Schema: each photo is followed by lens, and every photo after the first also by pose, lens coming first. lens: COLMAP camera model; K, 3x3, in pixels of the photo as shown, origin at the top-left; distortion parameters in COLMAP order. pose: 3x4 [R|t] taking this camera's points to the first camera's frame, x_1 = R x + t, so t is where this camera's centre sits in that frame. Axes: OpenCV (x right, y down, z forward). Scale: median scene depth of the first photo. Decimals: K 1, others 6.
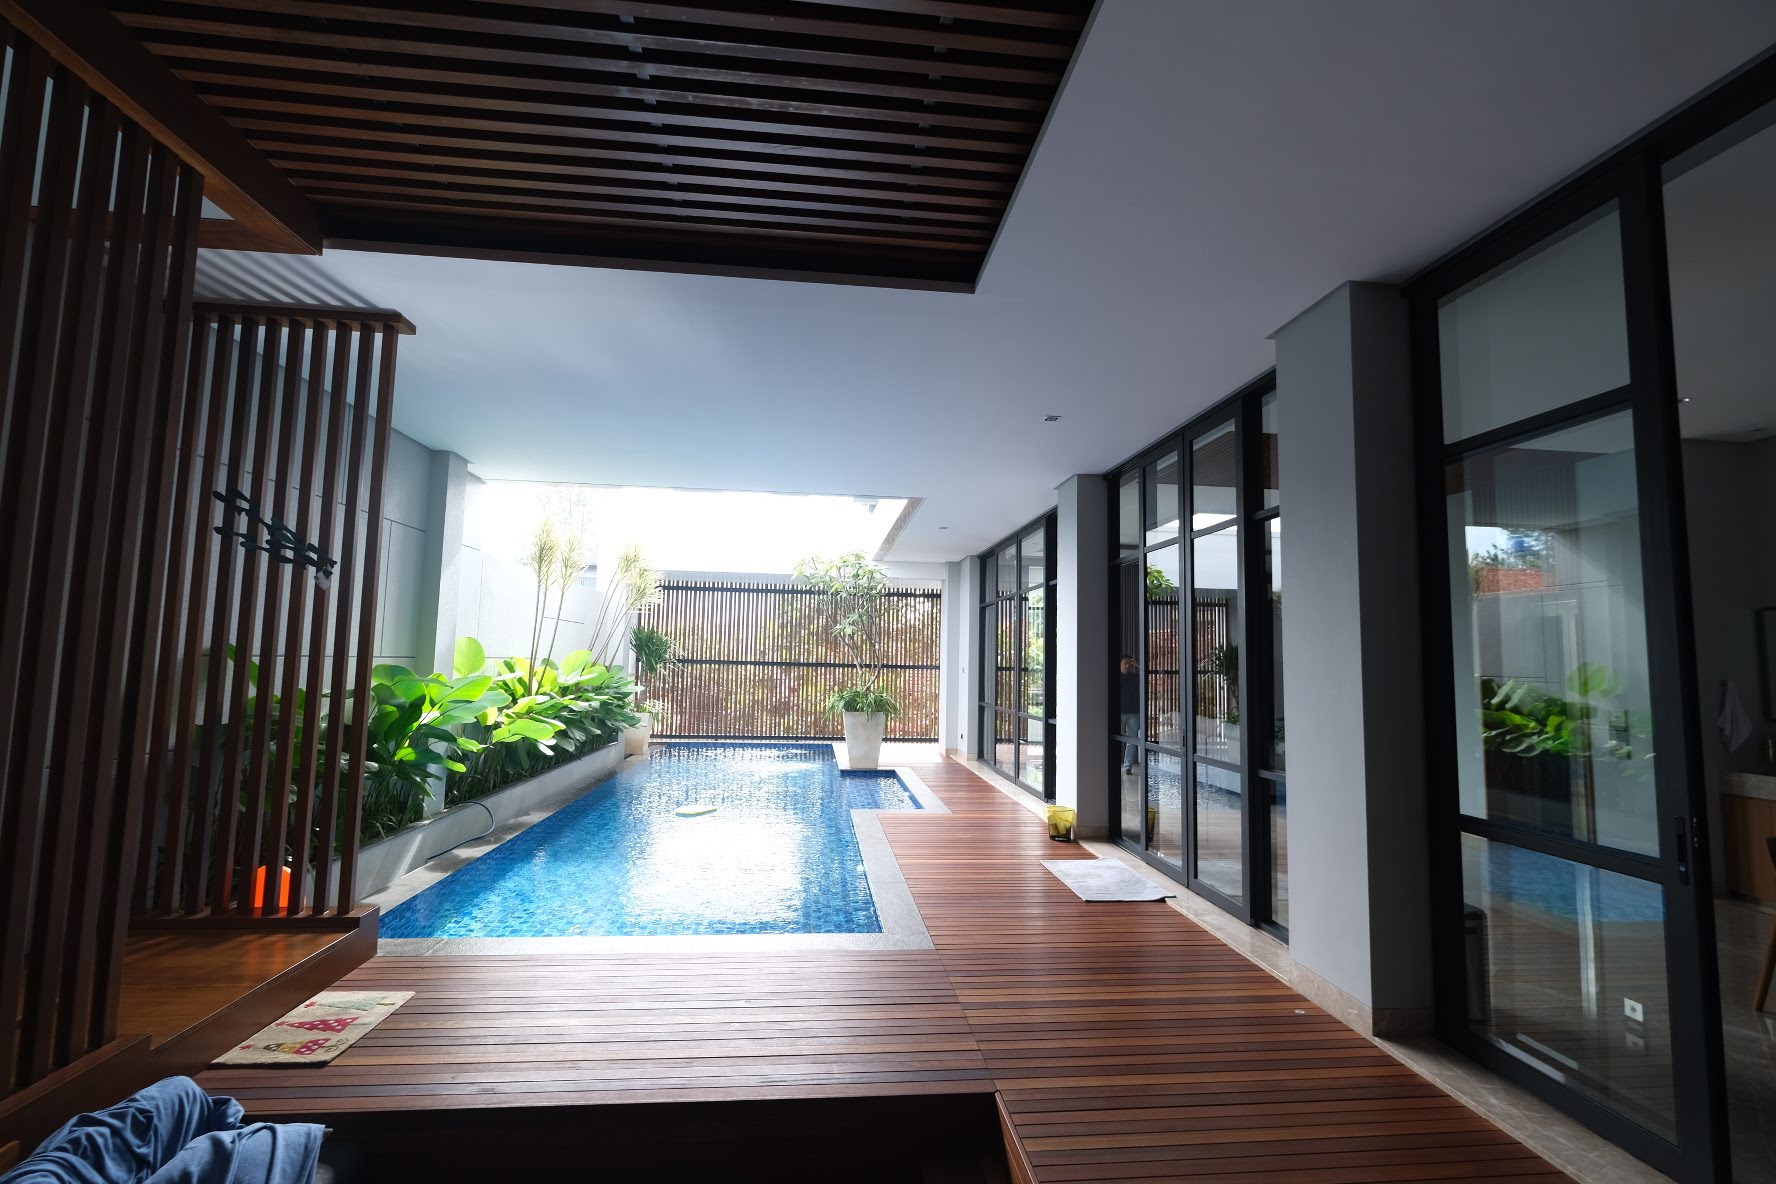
lens RADIAL K [[777.1, 0, 888.0], [0, 777.1, 592.0], [0, 0, 1]] dist [0.000086, -0.000331]
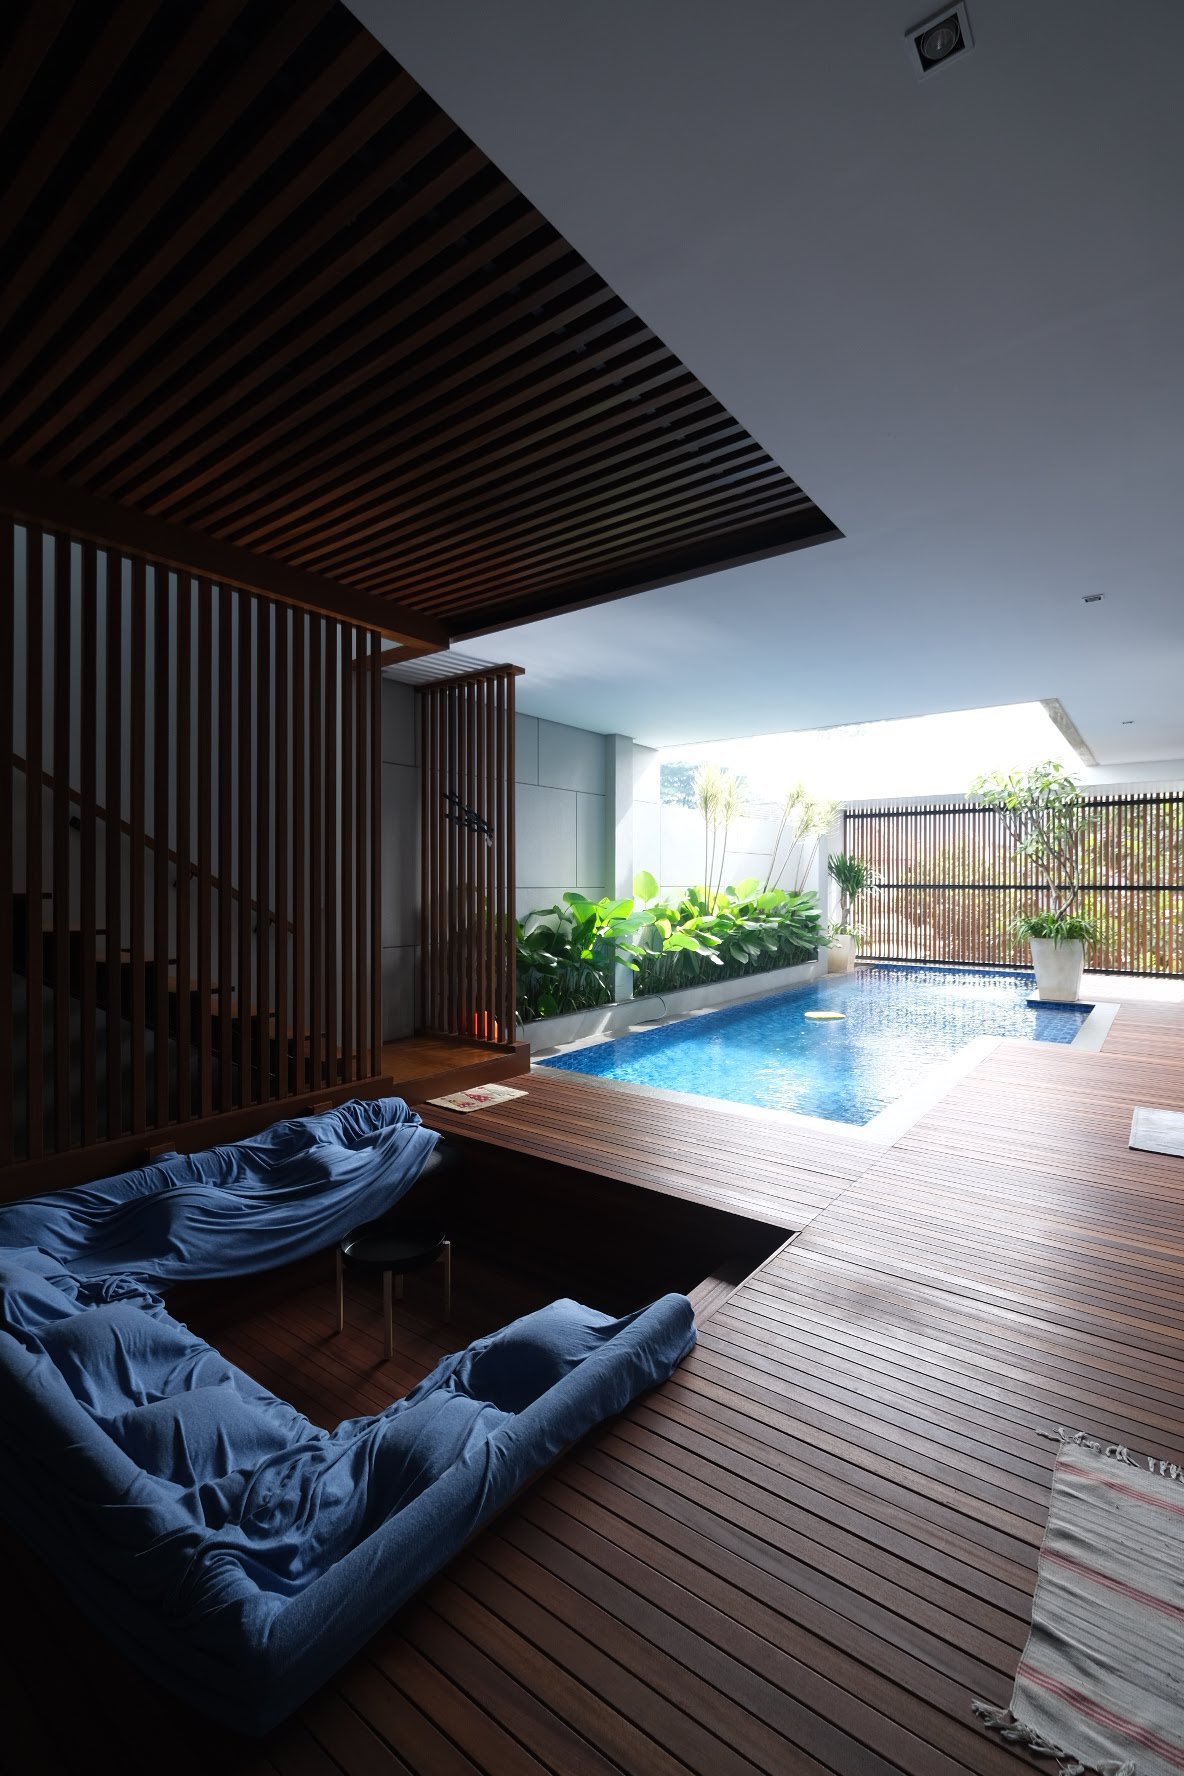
lens RADIAL K [[777.1, 0, 592.0], [0, 777.1, 888.0], [0, 0, 1]] dist [0.000086, -0.000331]
pose [[0.729438, -0.018096, -0.683808, 0.316465], [0.078329, 0.995284, 0.057217, 0.002869], [0.679548, -0.095298, 0.727416, -0.027030]]
